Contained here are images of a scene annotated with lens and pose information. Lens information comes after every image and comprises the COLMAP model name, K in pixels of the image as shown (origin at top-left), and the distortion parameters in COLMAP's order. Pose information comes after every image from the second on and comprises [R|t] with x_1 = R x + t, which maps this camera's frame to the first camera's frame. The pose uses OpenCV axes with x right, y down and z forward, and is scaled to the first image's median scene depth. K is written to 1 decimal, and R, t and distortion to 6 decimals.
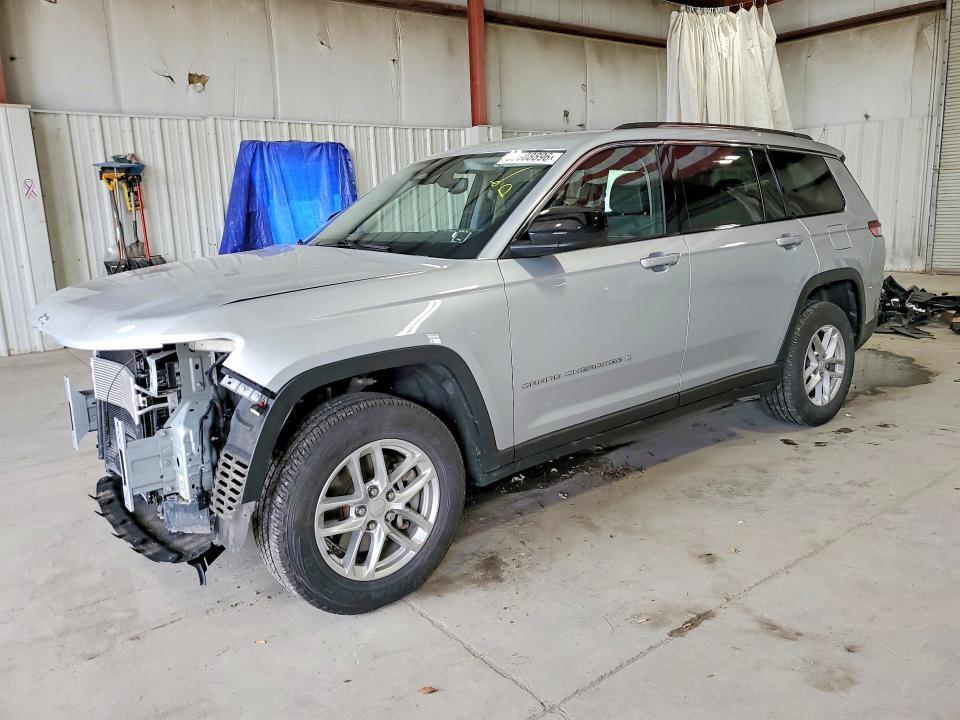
lens RADIAL K [[758.0, 0, 480.0], [0, 758.0, 360.0], [0, 0, 1]] dist [0.002889, 0.008427]
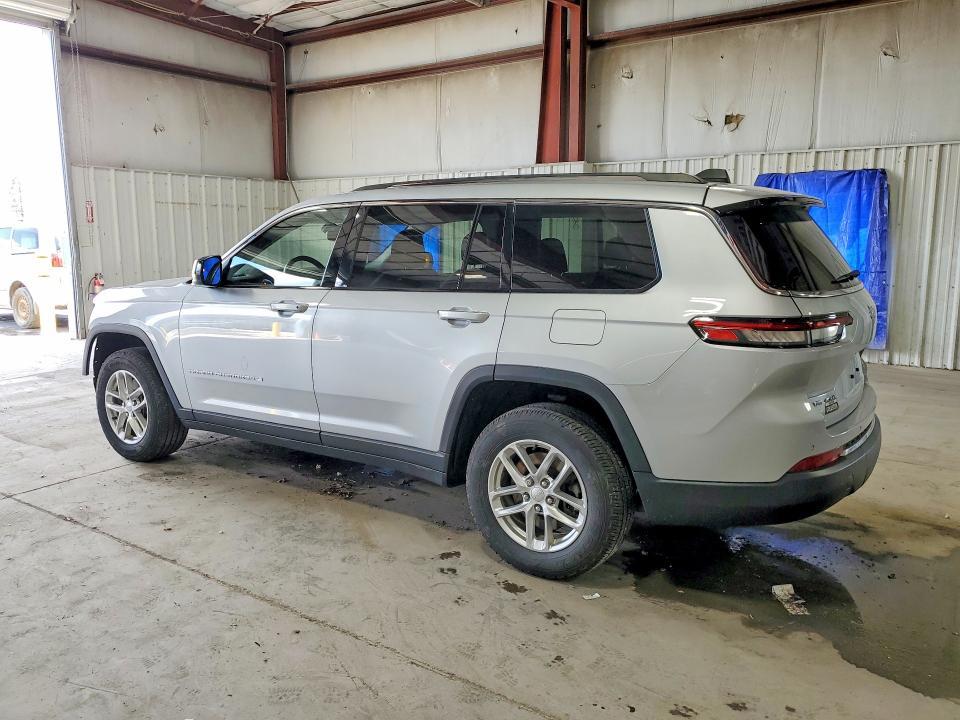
lens RADIAL K [[765.7, 0, 480.0], [0, 765.7, 360.0], [0, 0, 1]] dist [0.008998, 0.010439]
pose [[0.282472, 0.187743, -0.940724, 1.187457], [-0.203264, 0.970107, 0.132573, -0.221394], [0.937493, 0.153767, 0.312189, 0.749812]]
